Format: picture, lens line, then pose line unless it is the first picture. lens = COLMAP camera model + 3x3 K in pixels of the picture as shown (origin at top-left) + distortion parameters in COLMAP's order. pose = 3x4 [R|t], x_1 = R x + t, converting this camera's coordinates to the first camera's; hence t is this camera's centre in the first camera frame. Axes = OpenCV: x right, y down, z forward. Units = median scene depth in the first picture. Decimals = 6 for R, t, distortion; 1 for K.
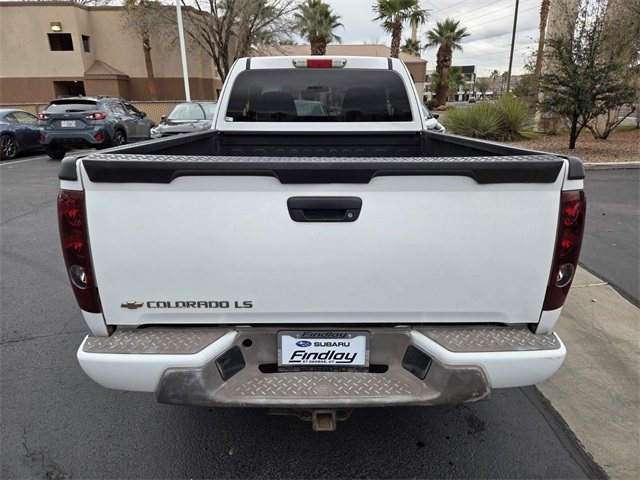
lens RADIAL K [[424.6, 0, 320.0], [0, 424.6, 240.0], [0, 0, 1]] dist [0.074893, -0.064310]
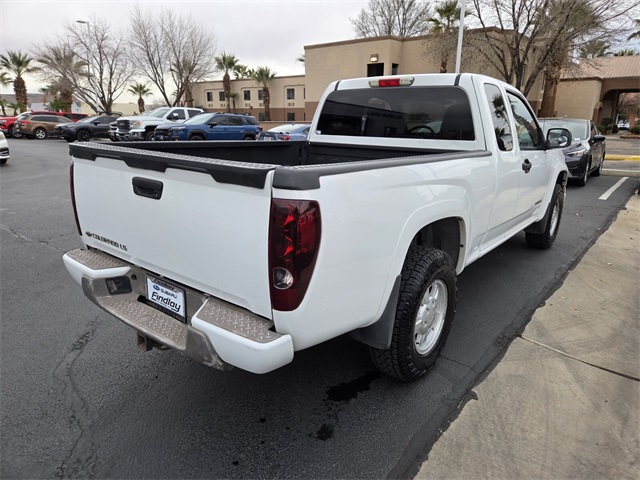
lens RADIAL K [[424.6, 0, 320.0], [0, 424.6, 240.0], [0, 0, 1]] dist [0.074893, -0.064310]
pose [[0.777483, 0.186014, -0.600766, 0.571835], [-0.210438, 0.977140, 0.030211, -0.028639], [0.592652, 0.102935, 0.798854, 0.094829]]
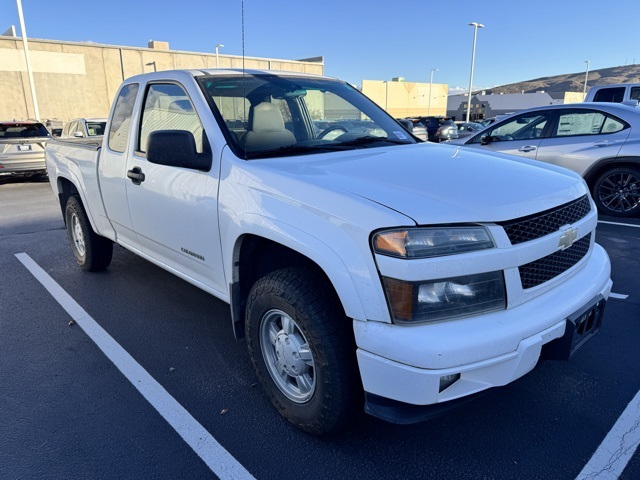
lens RADIAL K [[461.0, 0, 316.0], [0, 461.0, 248.2], [0, 0, 1]] dist [0.004564, -0.004490]
pose [[-0.767023, 0.207568, -0.607117, 0.609373], [-0.156933, 0.856794, 0.491198, -0.715551], [0.622132, 0.472037, -0.624607, 2.250162]]
